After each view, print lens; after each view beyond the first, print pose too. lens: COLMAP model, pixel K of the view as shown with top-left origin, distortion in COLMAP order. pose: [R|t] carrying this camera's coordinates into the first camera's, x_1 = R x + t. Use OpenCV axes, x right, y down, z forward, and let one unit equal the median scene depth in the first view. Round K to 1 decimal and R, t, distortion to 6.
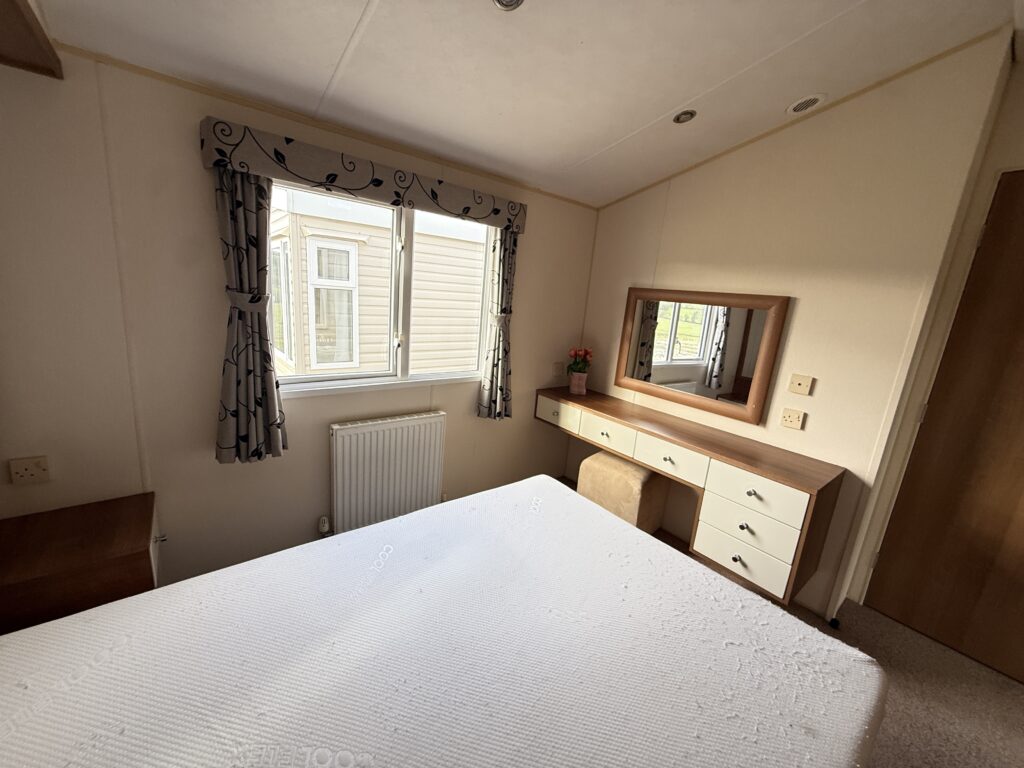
lens RADIAL K [[405.6, 0, 509.7], [0, 405.6, 383.3], [0, 0, 1]] dist [-0.000989, -0.000351]
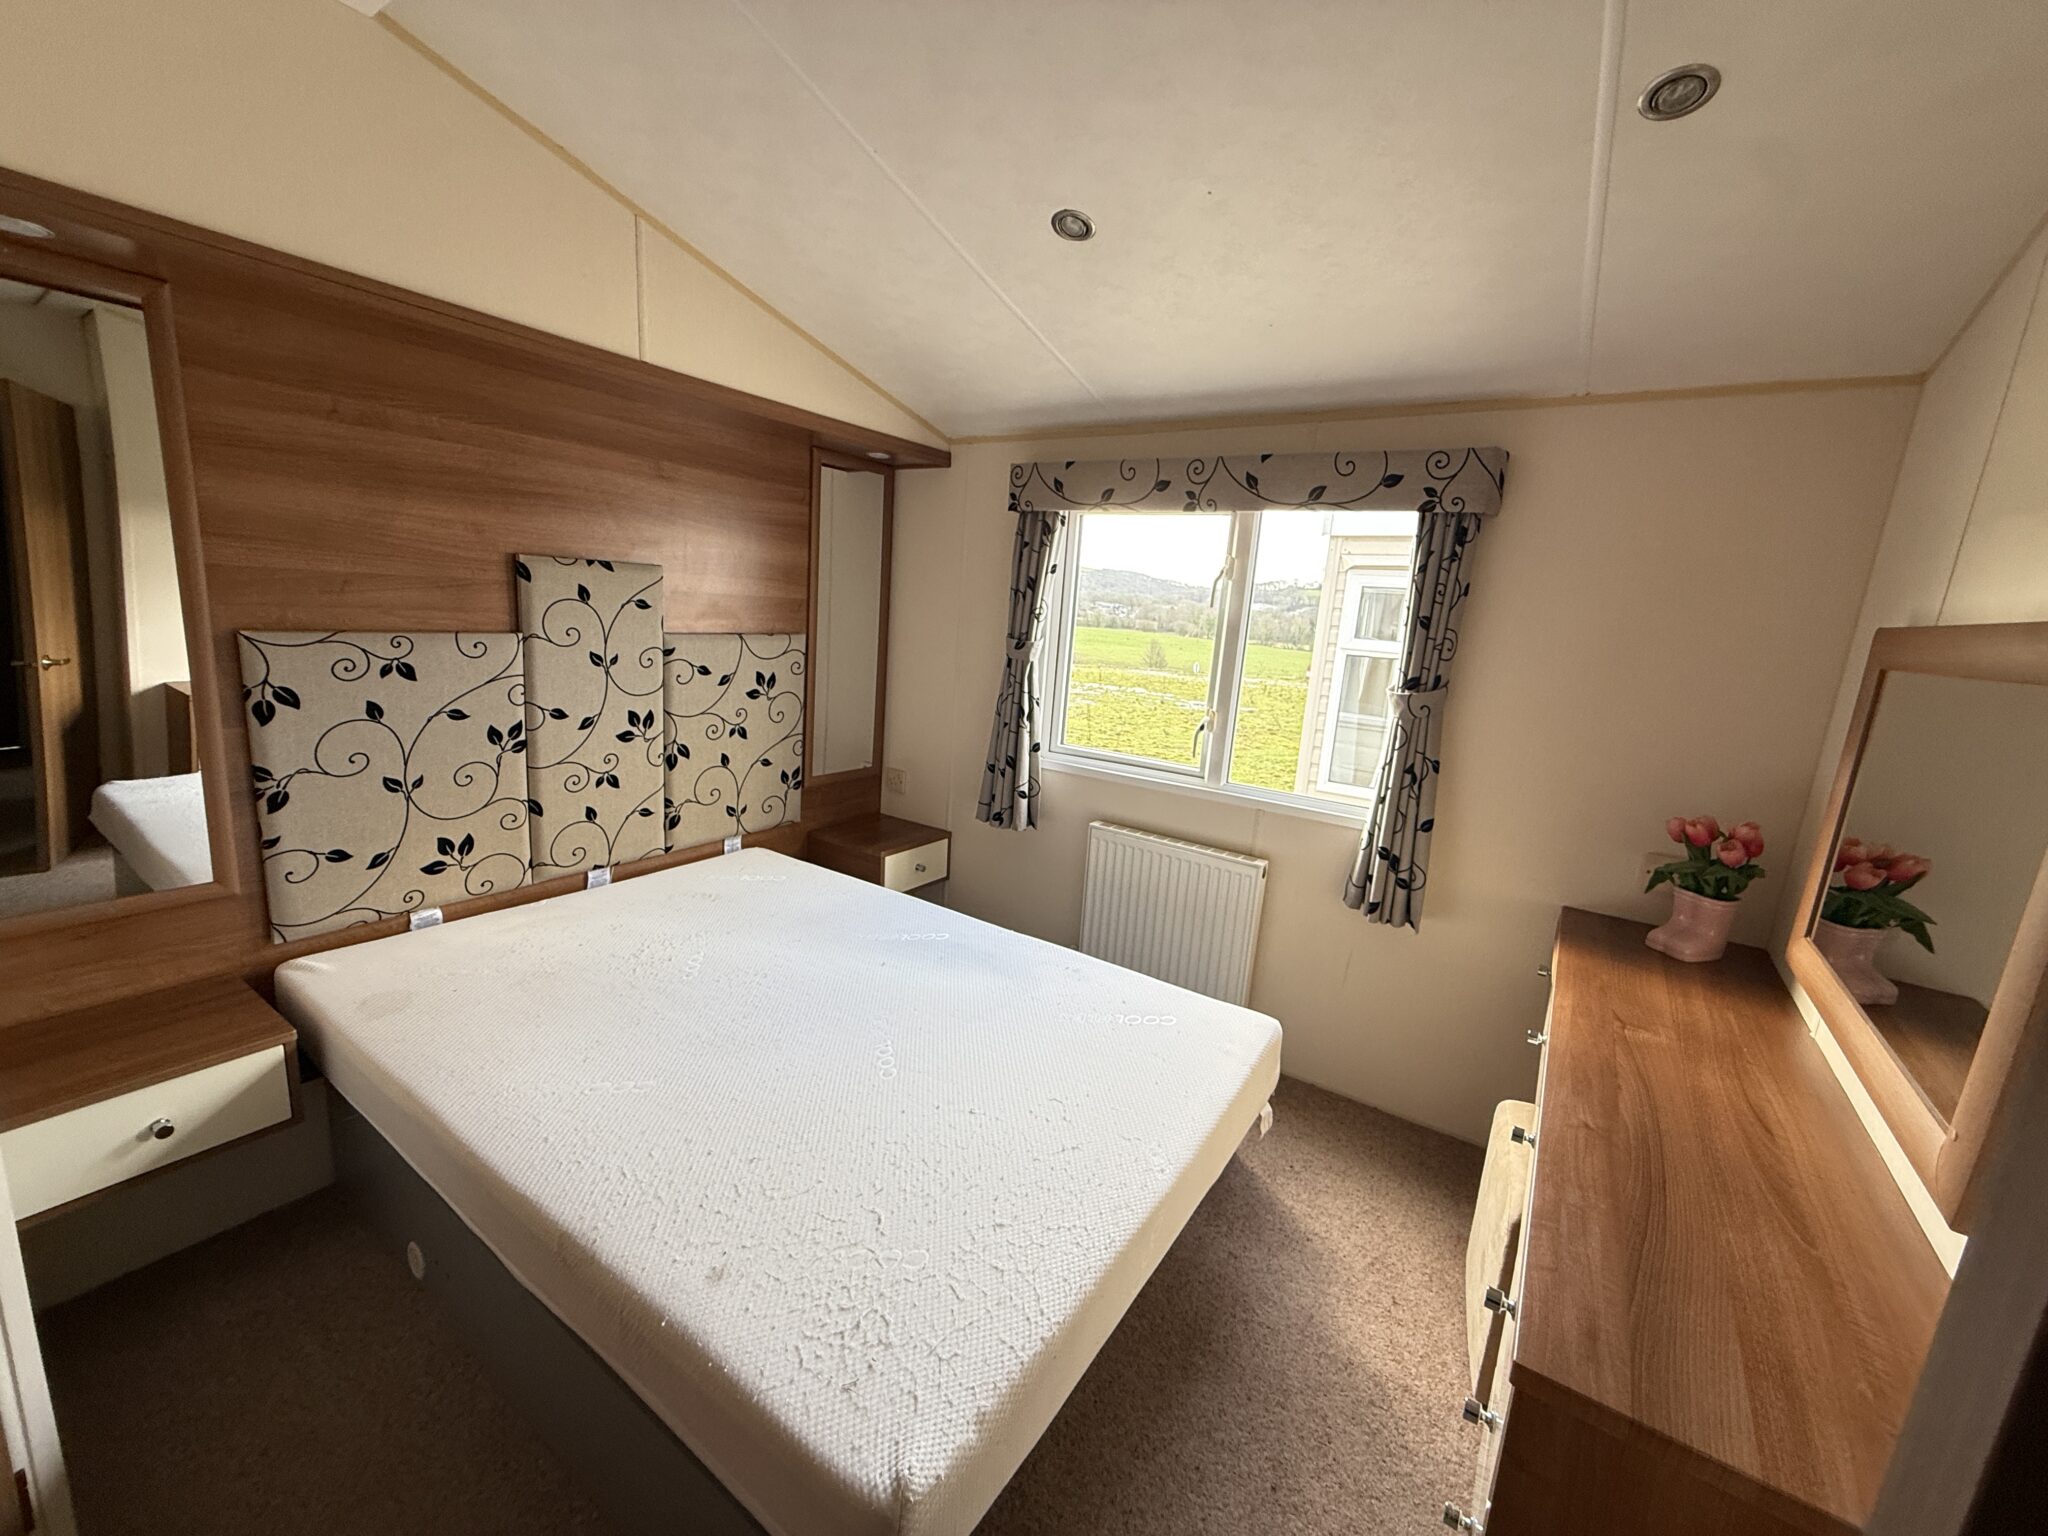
lens RADIAL K [[811.2, 0, 1019.3], [0, 811.2, 766.6], [0, 0, 1]] dist [-0.000989, -0.000351]
pose [[0.293097, 0.123867, -0.948025, 0.817488], [-0.251148, 0.966725, 0.048664, -0.025694], [0.922507, 0.223832, 0.314453, 0.362124]]
